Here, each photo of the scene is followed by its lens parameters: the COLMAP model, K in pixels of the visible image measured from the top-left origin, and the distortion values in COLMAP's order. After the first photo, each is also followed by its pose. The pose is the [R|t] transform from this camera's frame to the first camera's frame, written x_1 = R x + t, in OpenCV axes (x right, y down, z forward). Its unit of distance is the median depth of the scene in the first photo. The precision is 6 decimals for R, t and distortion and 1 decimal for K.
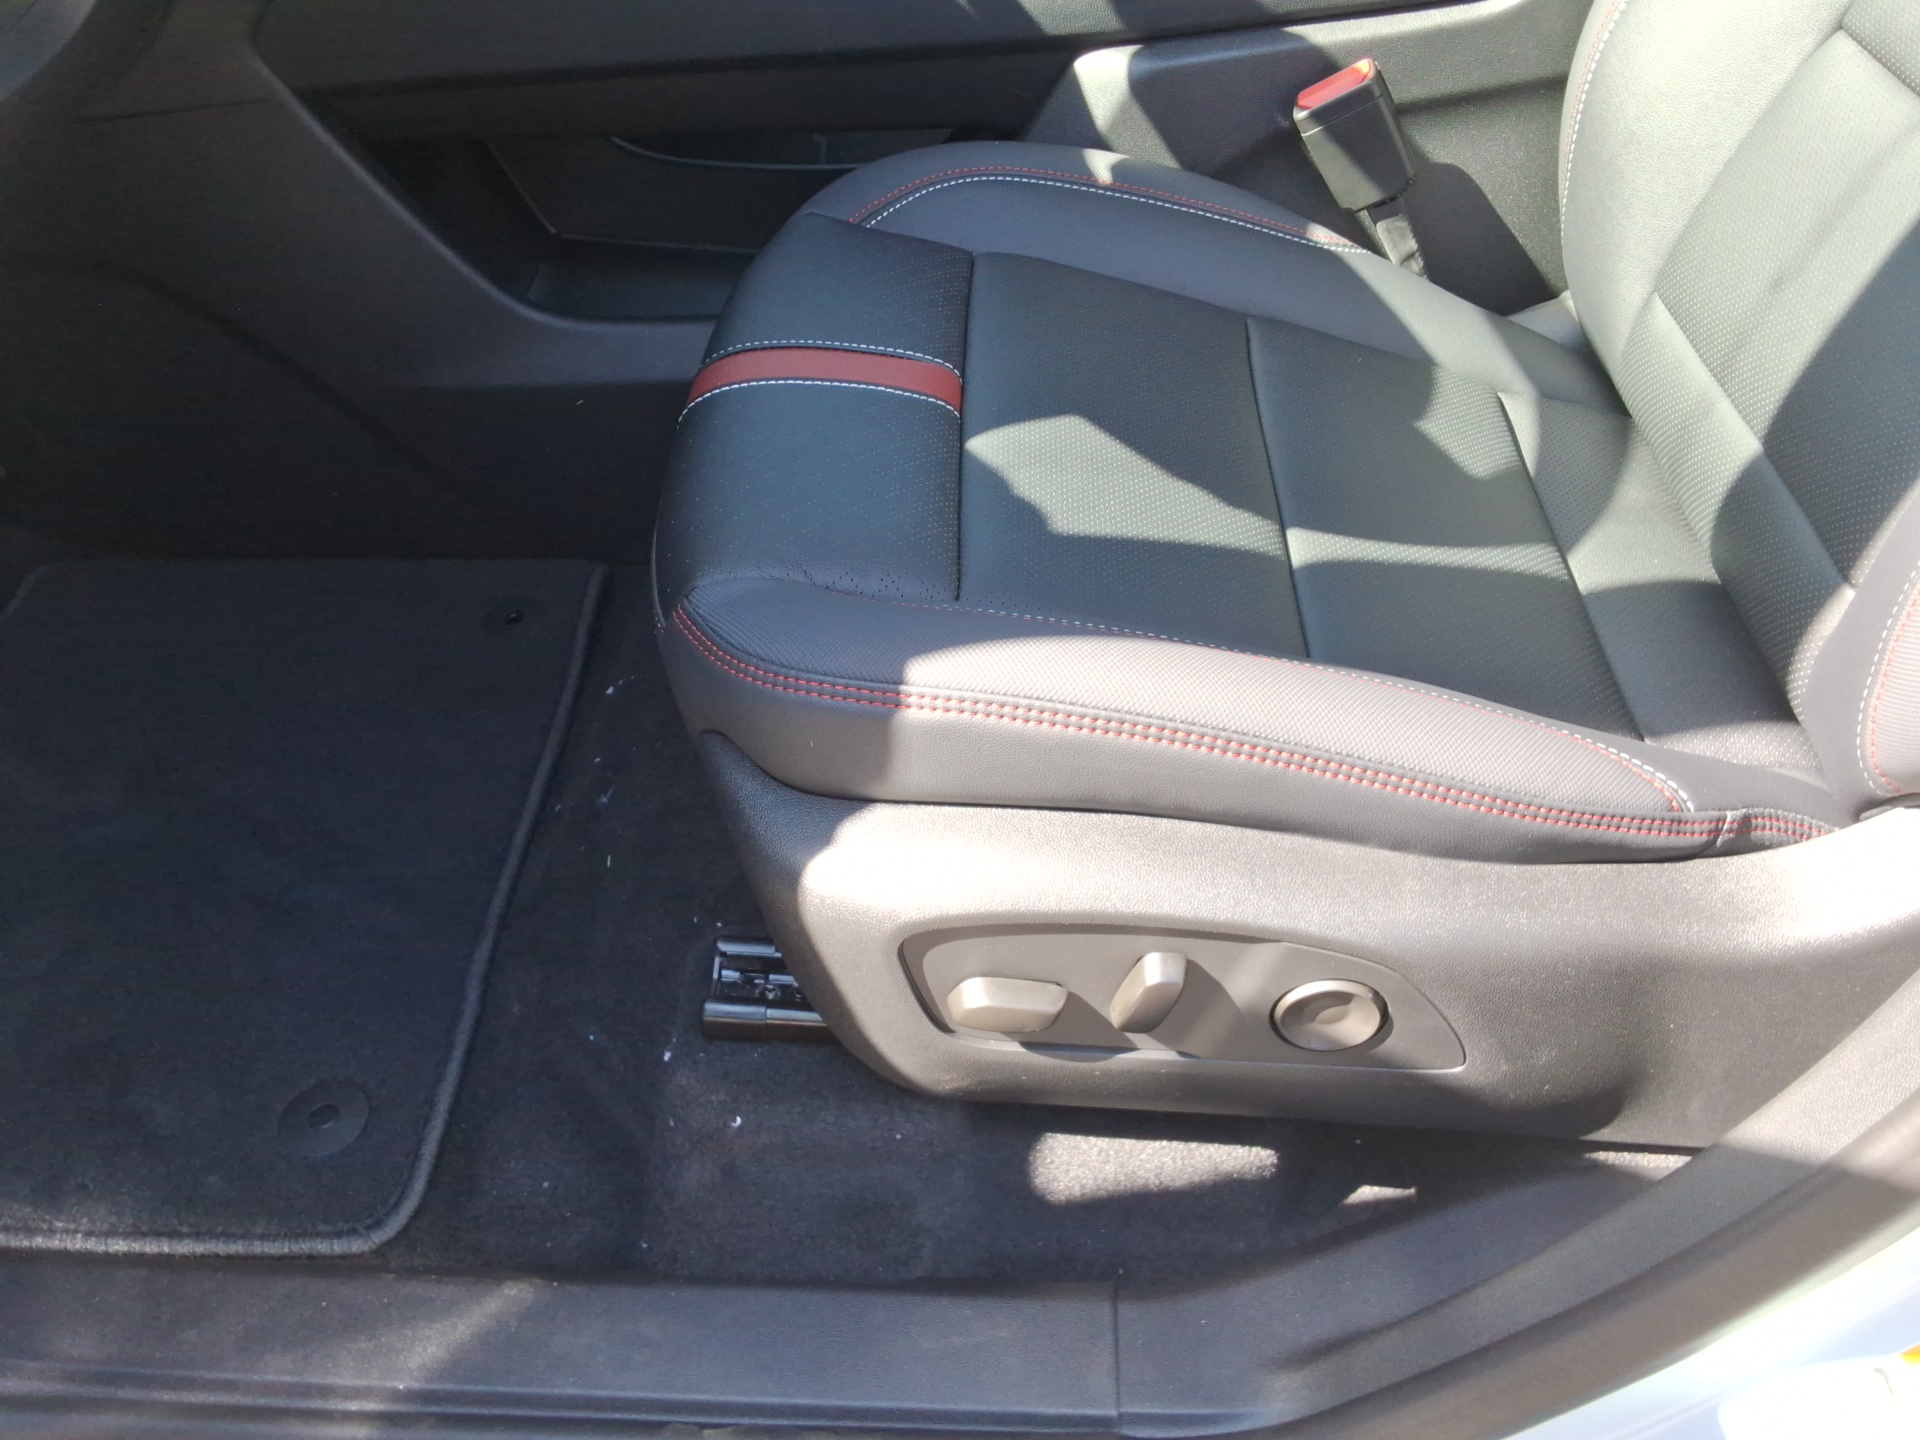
lens RADIAL K [[1551.2, 0, 968.0], [0, 1551.2, 688.8], [0, 0, 1]] dist [0.126421, -0.200925]
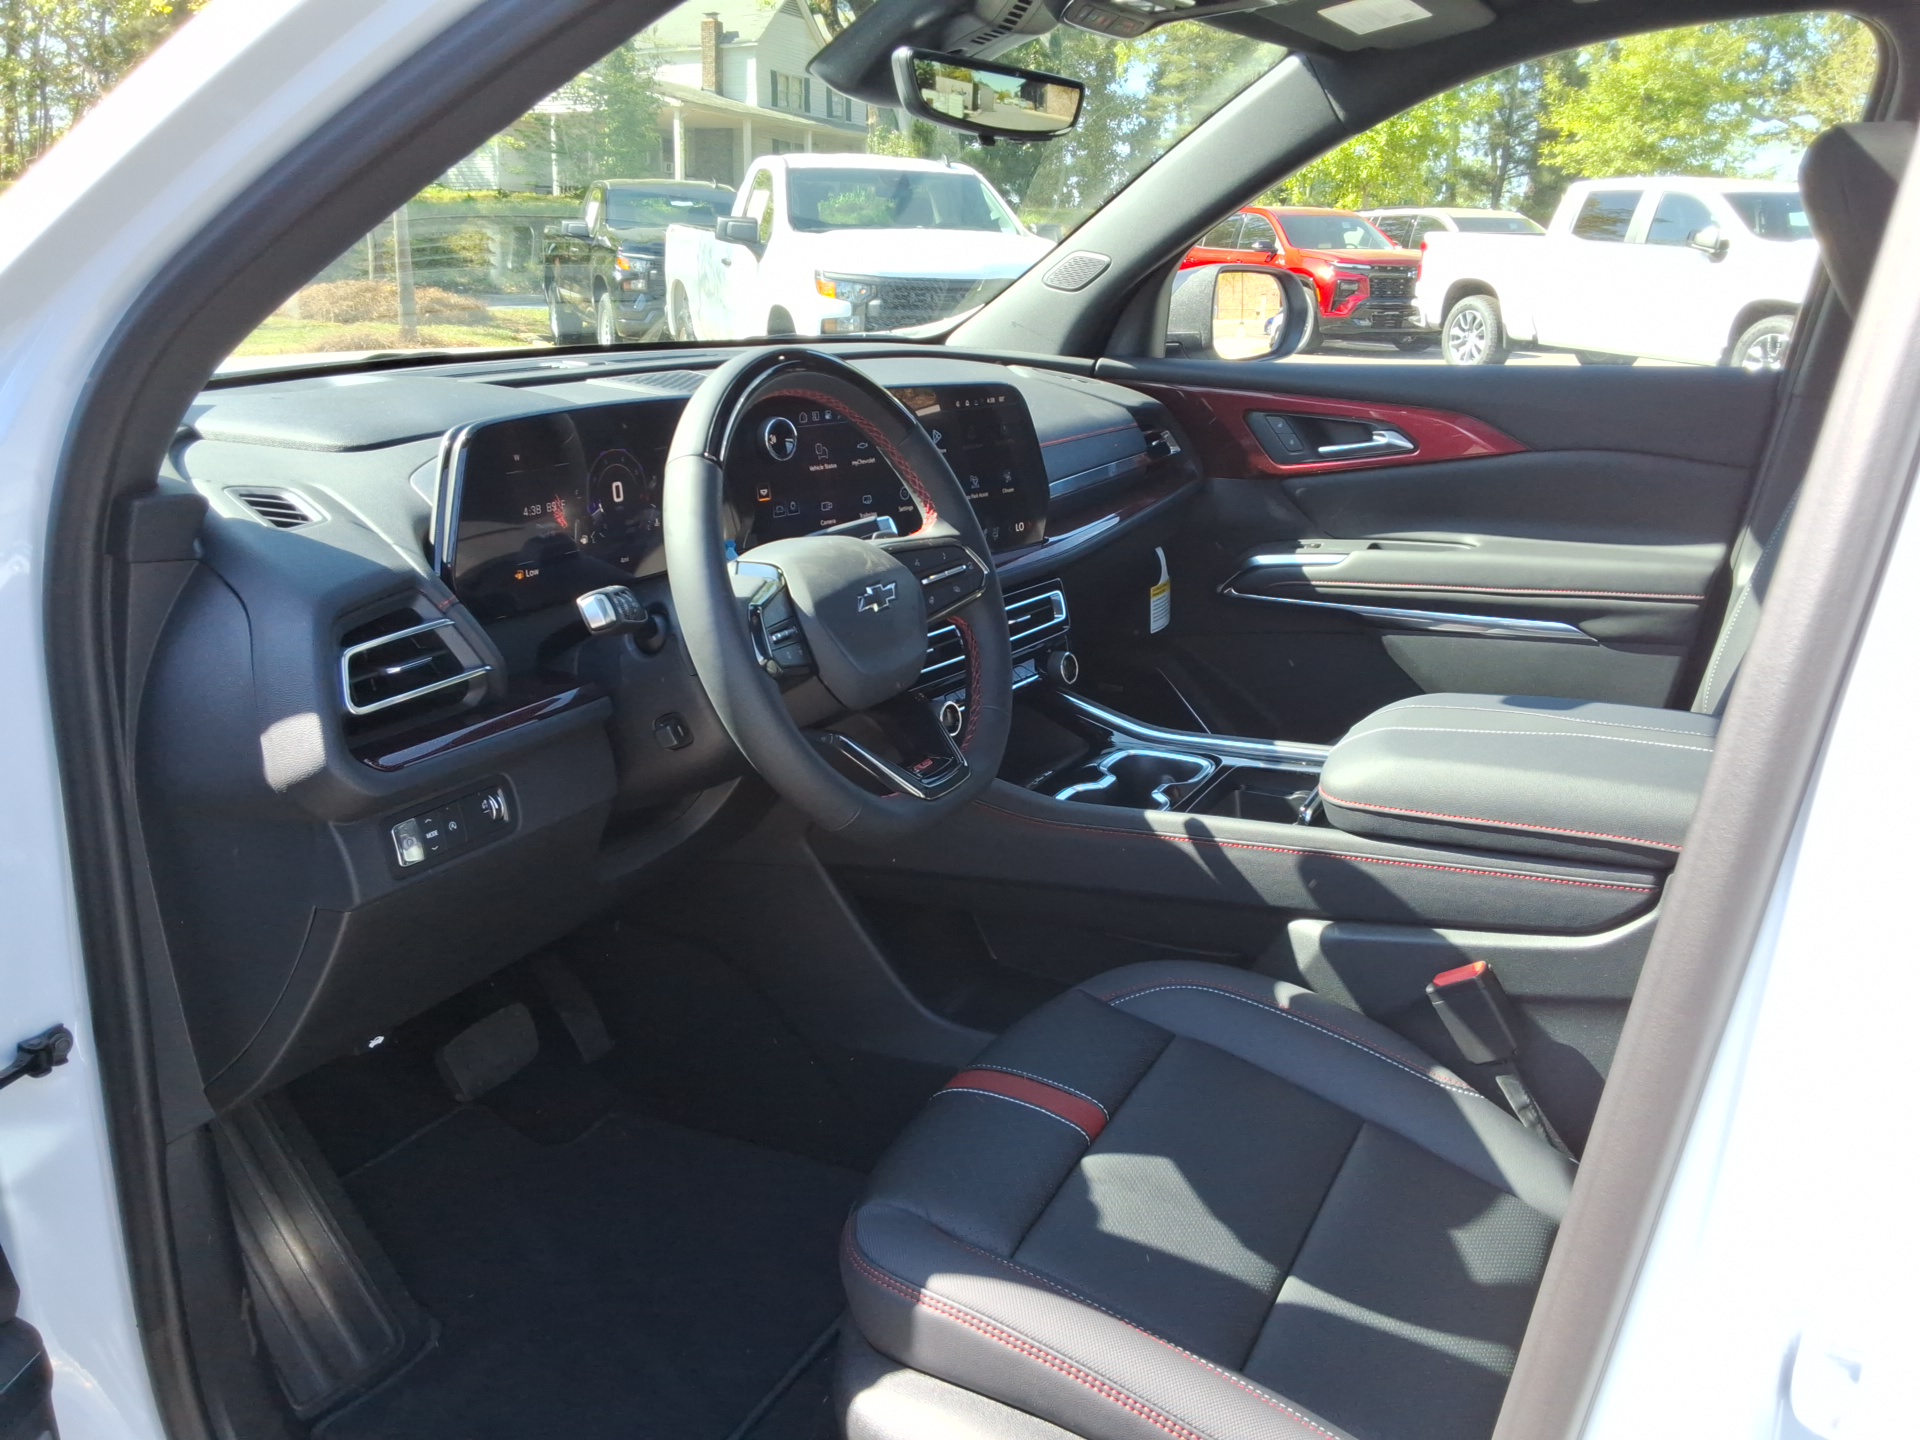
lens RADIAL K [[1556.0, 0, 971.2], [0, 1556.0, 707.1], [0, 0, 1]] dist [0.078920, -0.136312]
pose [[0.893154, 0.108043, -0.436580, 0.431800], [-0.276867, 0.897064, -0.344412, 0.002531], [0.354429, 0.428488, 0.831131, -0.409461]]
